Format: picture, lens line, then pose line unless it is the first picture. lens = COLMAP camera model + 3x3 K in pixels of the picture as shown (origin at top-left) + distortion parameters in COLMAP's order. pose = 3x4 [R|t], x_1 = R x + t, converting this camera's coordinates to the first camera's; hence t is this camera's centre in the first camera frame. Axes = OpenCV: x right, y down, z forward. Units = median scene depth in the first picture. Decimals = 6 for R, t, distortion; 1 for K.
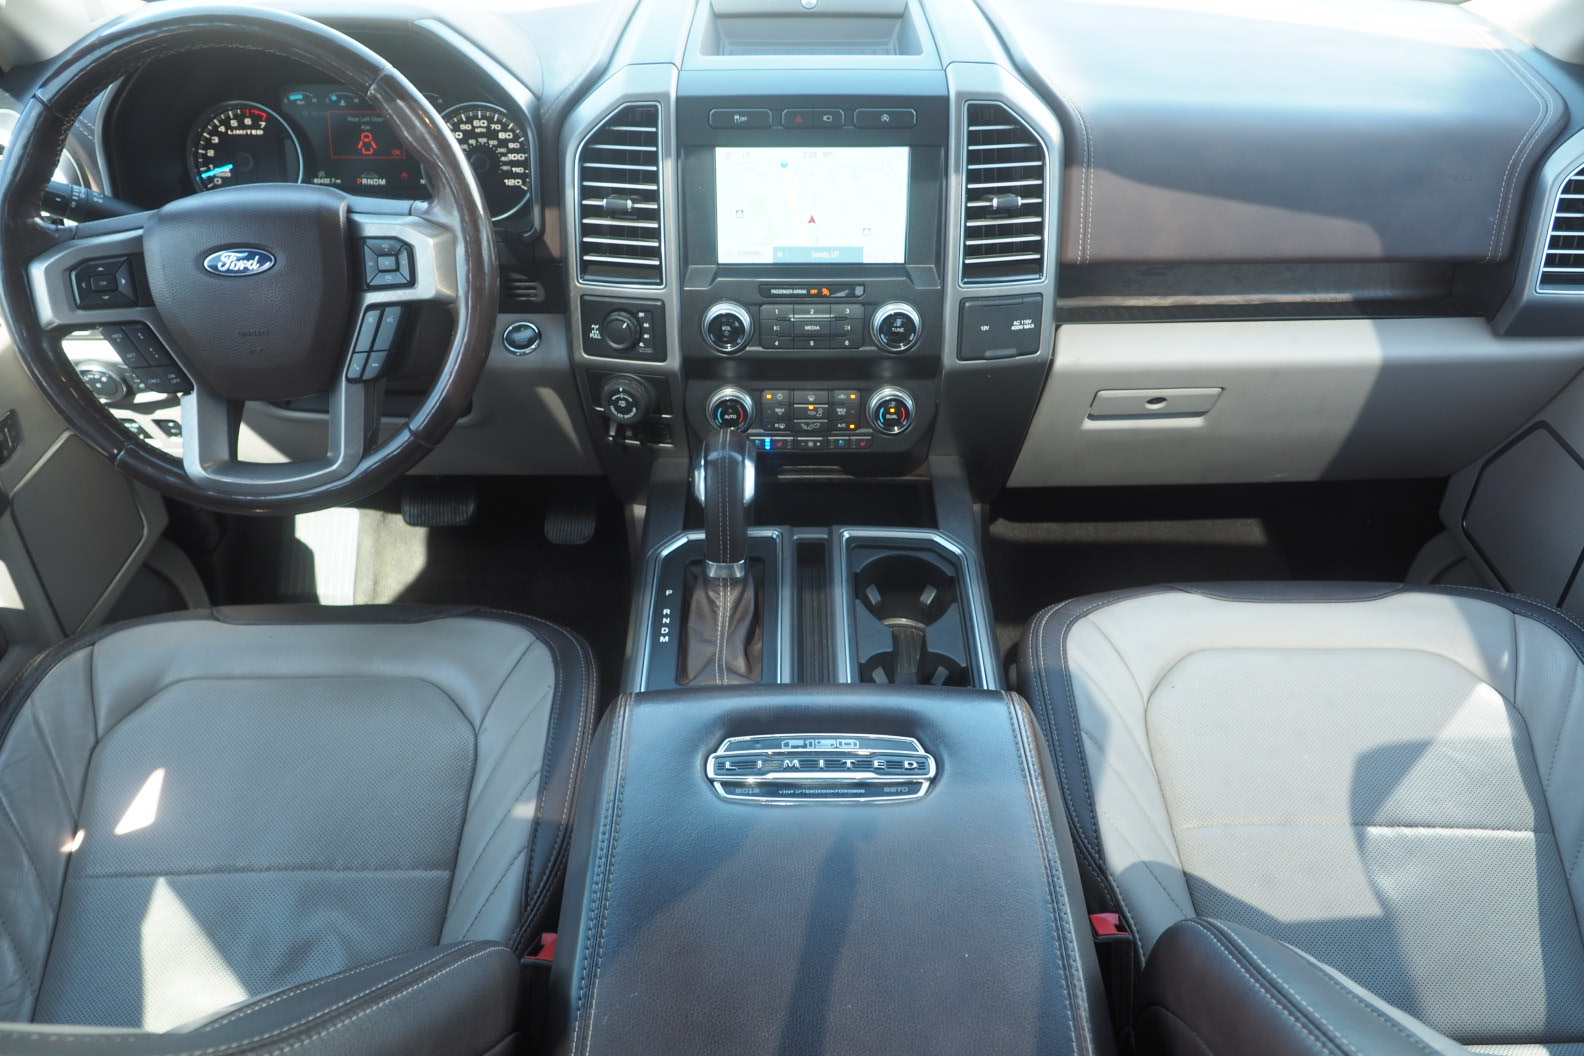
lens RADIAL K [[1252.3, 0, 792.0], [0, 1252.3, 528.0], [0, 0, 1]] dist [-0.022750, 0.006269]
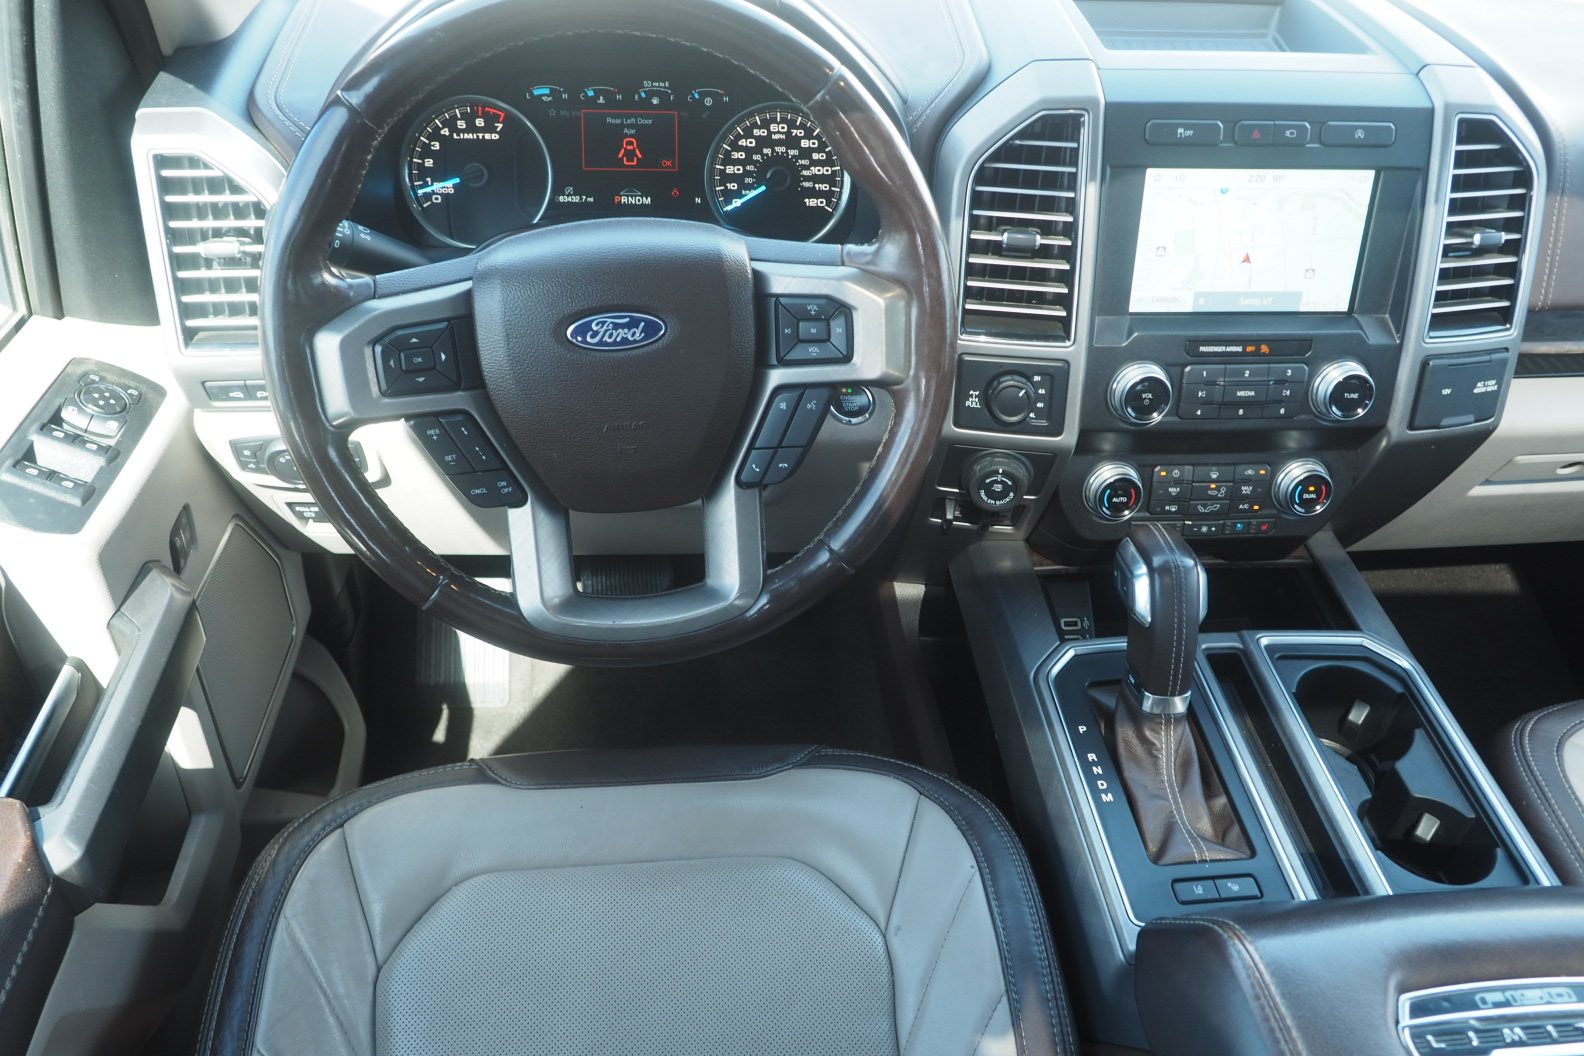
lens RADIAL K [[1252.3, 0, 792.0], [0, 1252.3, 528.0], [0, 0, 1]] dist [-0.022750, 0.006269]
pose [[0.996176, -0.019251, 0.085218, -0.332562], [0.017597, 0.999643, 0.020115, -0.091543], [-0.085575, -0.018539, 0.996159, 0.217090]]
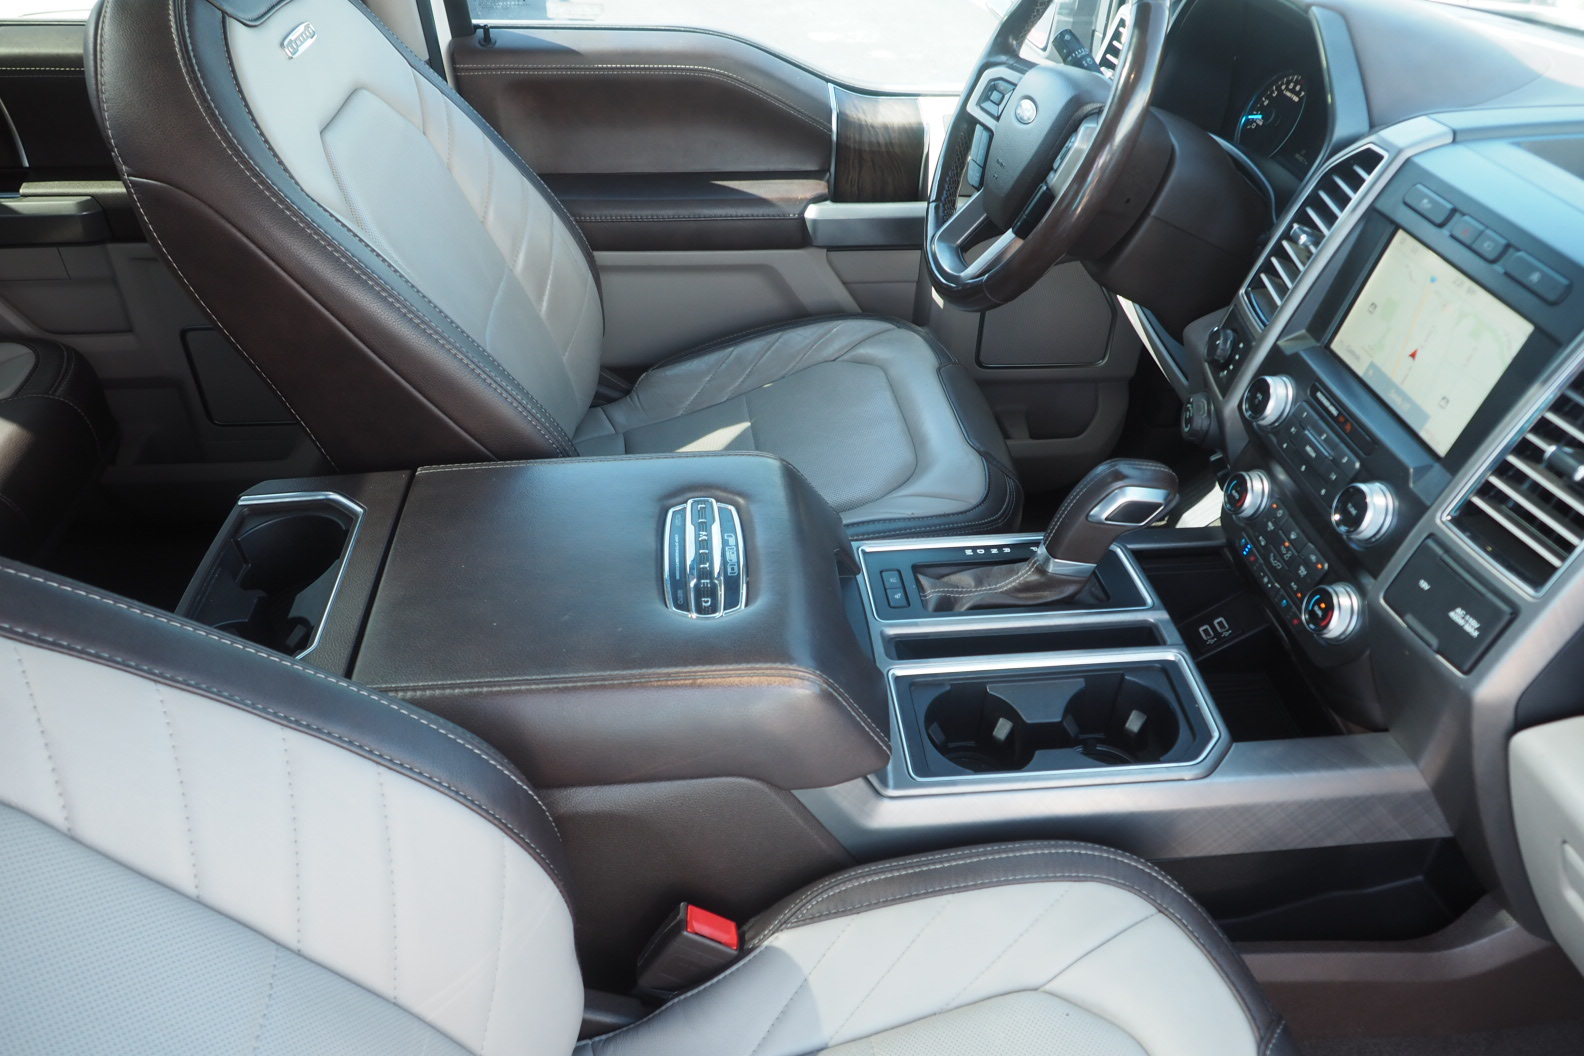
lens RADIAL K [[1122.1, 0, 798.9], [0, 1122.1, 526.1], [0, 0, 1]] dist [-0.017960, -0.002571]
pose [[0.090804, 0.593062, -0.800020, 0.590310], [-0.616668, 0.664277, 0.422442, -0.223417], [0.781969, 0.454987, 0.426042, 0.423468]]
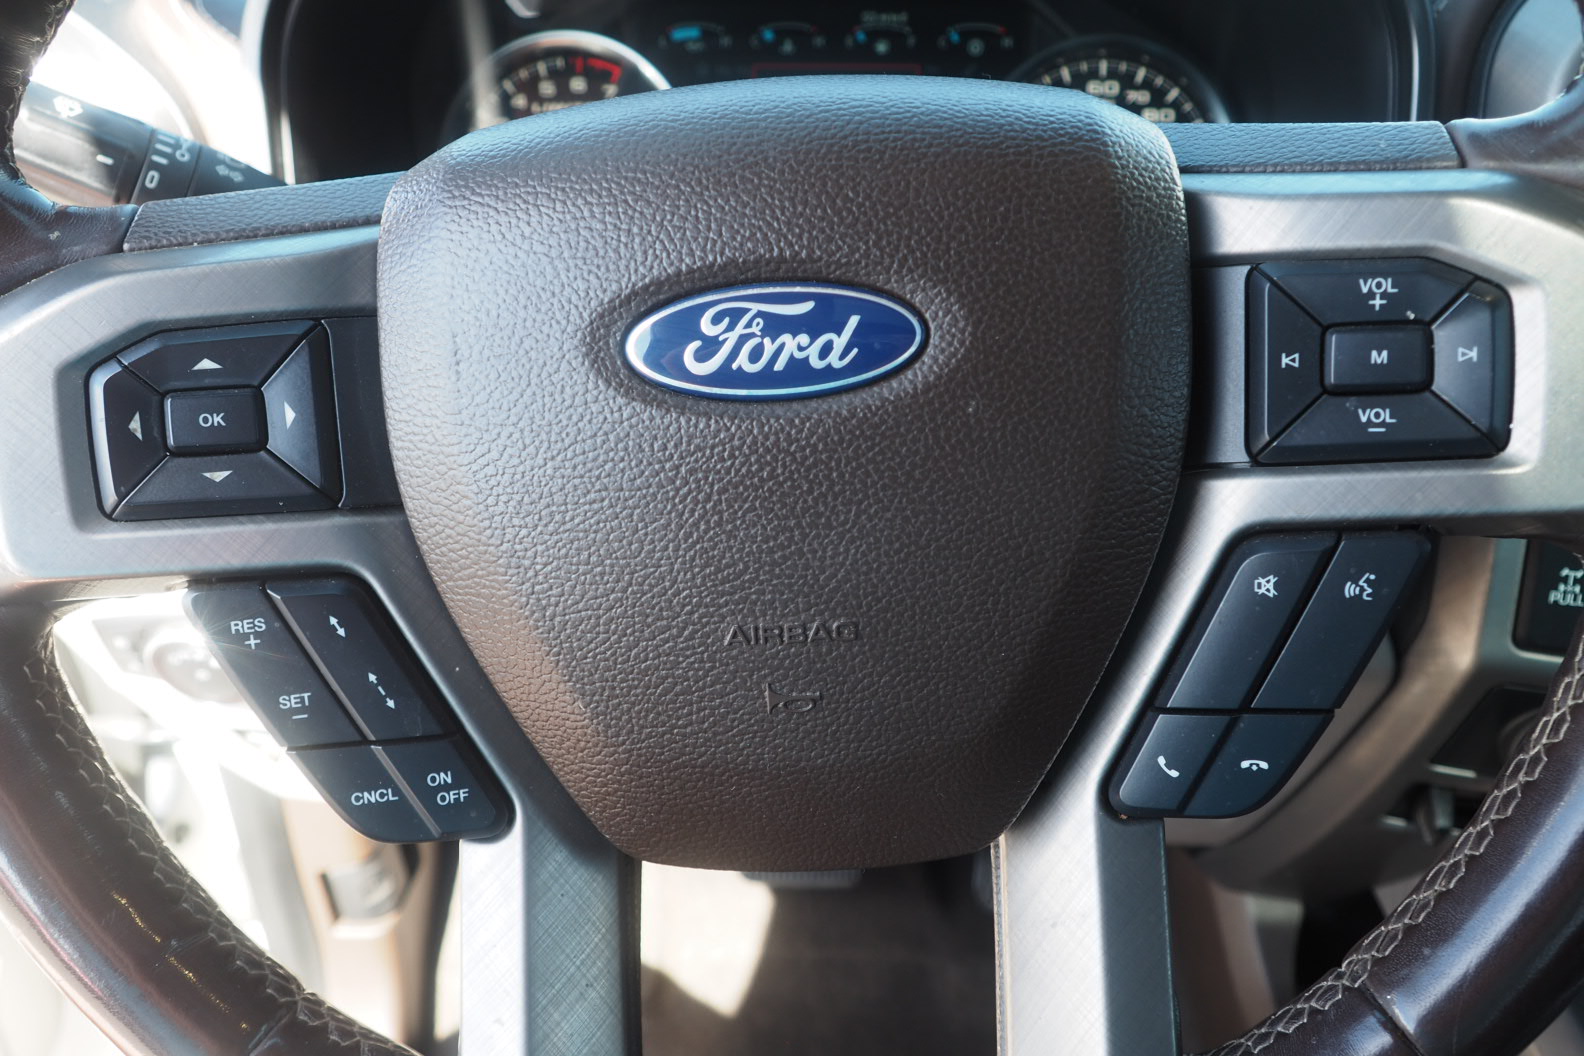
lens RADIAL K [[1179.7, 0, 786.0], [0, 1179.7, 532.0], [0, 0, 1]] dist [-0.027685, 0.001857]
pose [[0.997250, 0.019143, -0.071592, -0.347745], [-0.028076, 0.991640, -0.125945, -0.122206], [0.068583, 0.127608, 0.989451, 0.641744]]
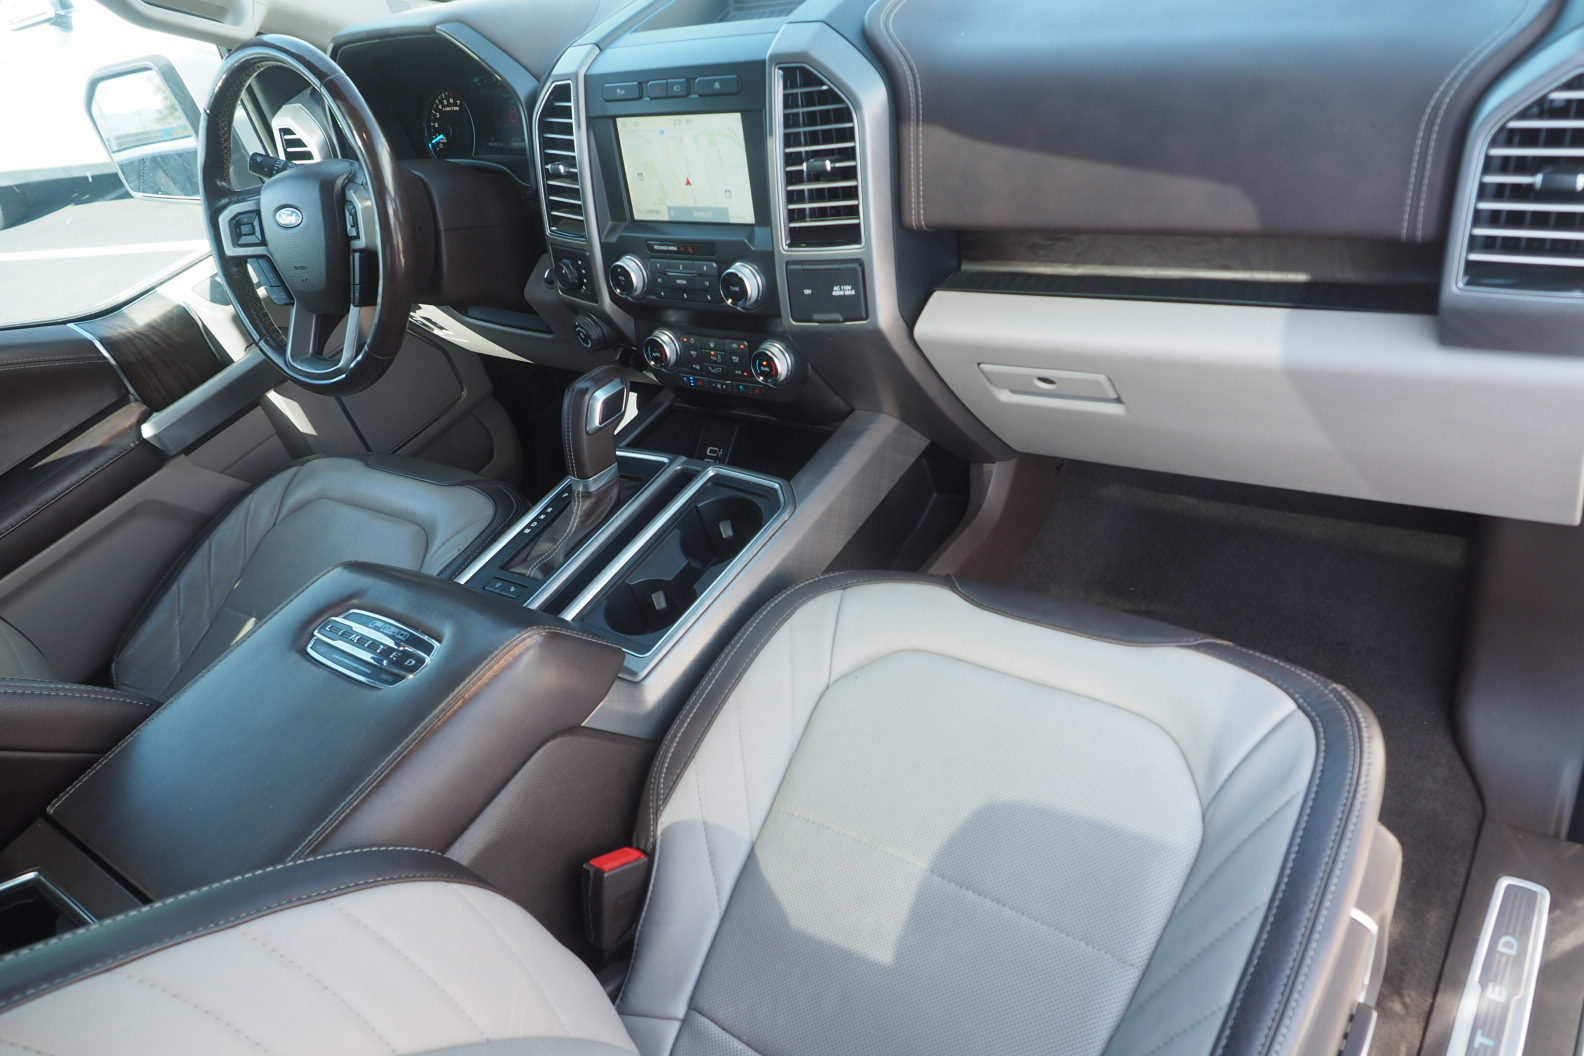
lens RADIAL K [[1122.1, 0, 798.9], [0, 1122.1, 526.1], [0, 0, 1]] dist [-0.017960, -0.002571]
pose [[0.788637, 0.185901, -0.586082, 0.695769], [-0.123086, 0.981636, 0.145742, -0.101491], [0.602413, -0.042799, 0.797036, 0.253482]]
